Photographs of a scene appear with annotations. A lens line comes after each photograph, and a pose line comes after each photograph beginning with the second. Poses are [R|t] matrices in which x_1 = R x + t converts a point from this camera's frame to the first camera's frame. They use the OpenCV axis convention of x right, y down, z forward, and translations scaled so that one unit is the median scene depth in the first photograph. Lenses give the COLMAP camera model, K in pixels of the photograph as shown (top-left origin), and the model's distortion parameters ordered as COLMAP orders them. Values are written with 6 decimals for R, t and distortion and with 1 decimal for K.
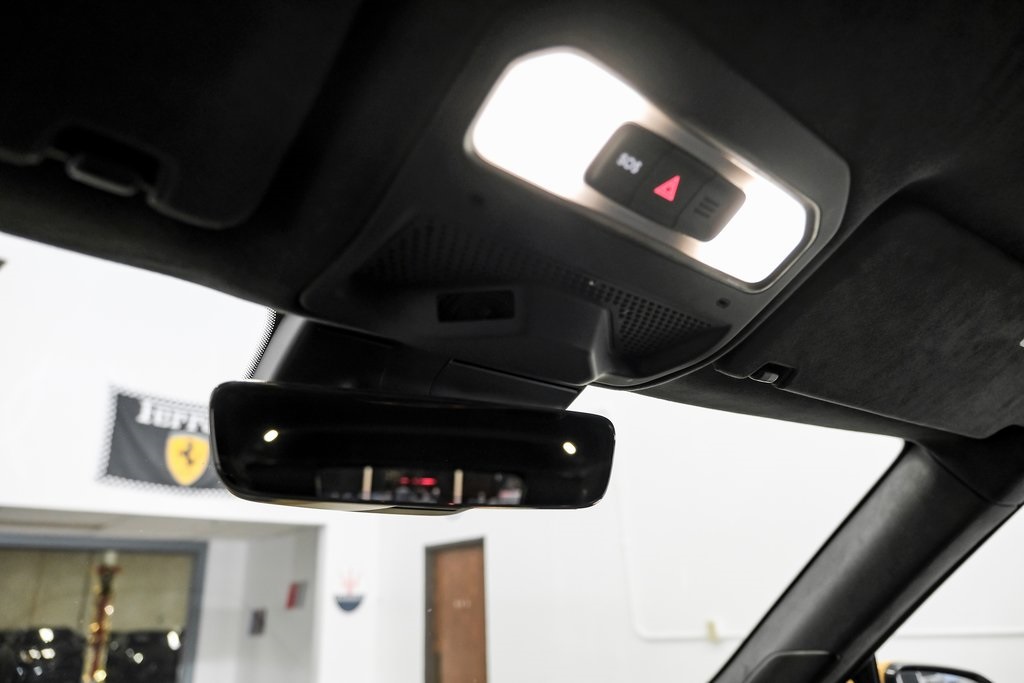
lens RADIAL K [[660.7, 0, 507.9], [0, 660.7, 315.8], [0, 0, 1]] dist [-0.035409, 0.001377]
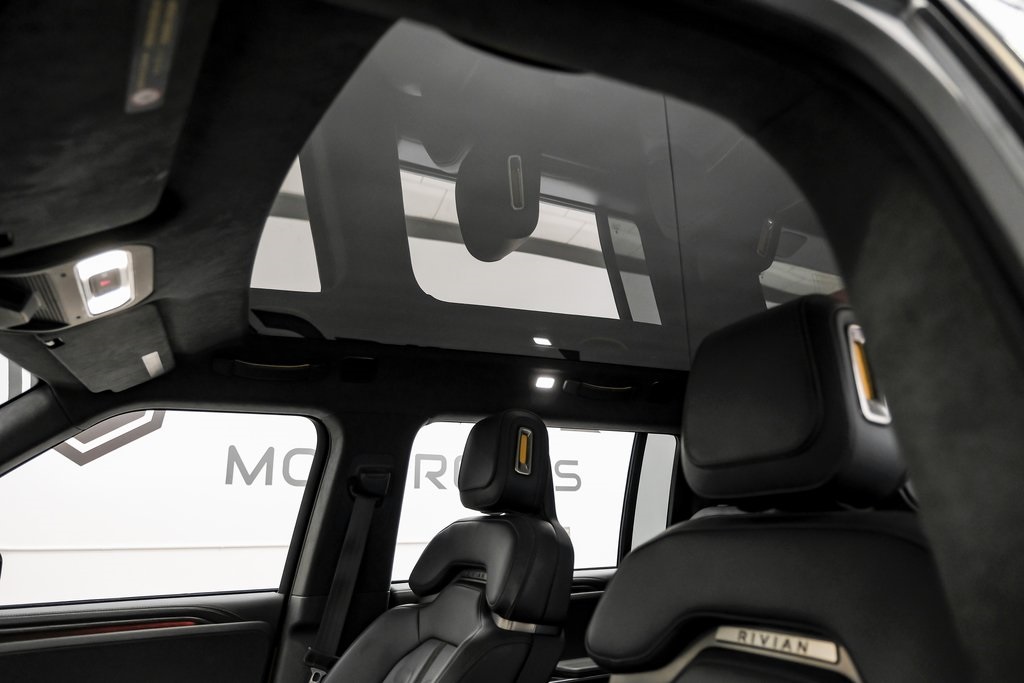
lens RADIAL K [[694.8, 0, 501.6], [0, 694.8, 325.3], [0, 0, 1]] dist [-0.043153, 0.000875]
pose [[0.231770, 0.291953, 0.927926, -0.843783], [-0.381749, 0.904676, -0.189287, -0.059825], [-0.894735, -0.310363, 0.321130, -0.599289]]
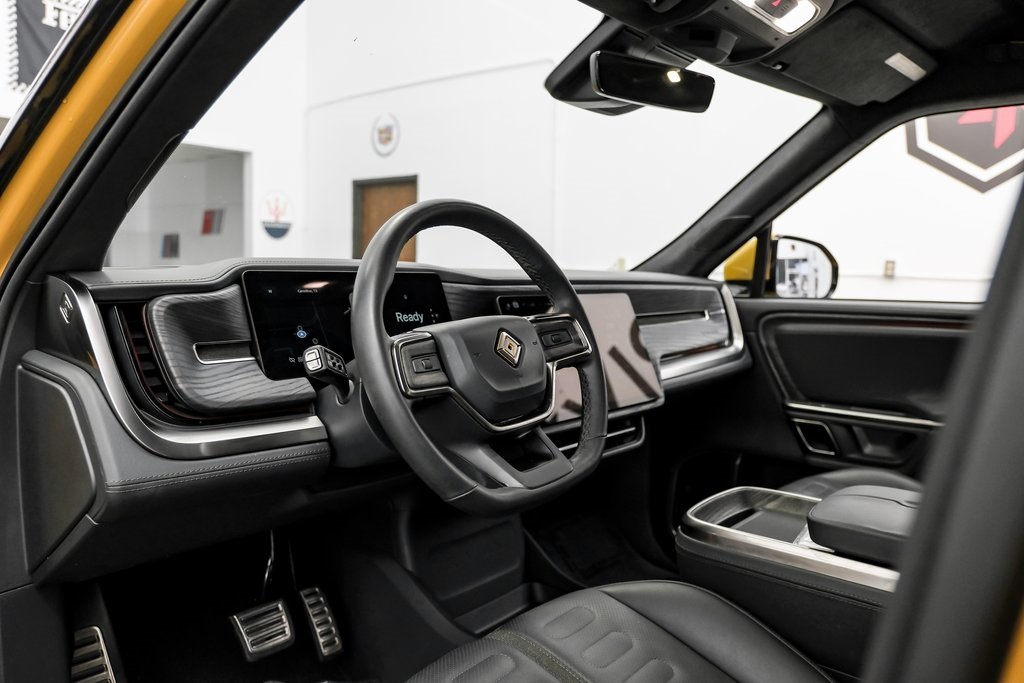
lens RADIAL K [[754.7, 0, 512.0], [0, 754.7, 341.5], [0, 0, 1]] dist [-0.004549, 0.000252]
pose [[0.982895, 0.031367, 0.181478, -0.689946], [-0.116794, 0.868059, 0.482528, -0.168775], [-0.142398, -0.495469, 0.856874, -1.148326]]
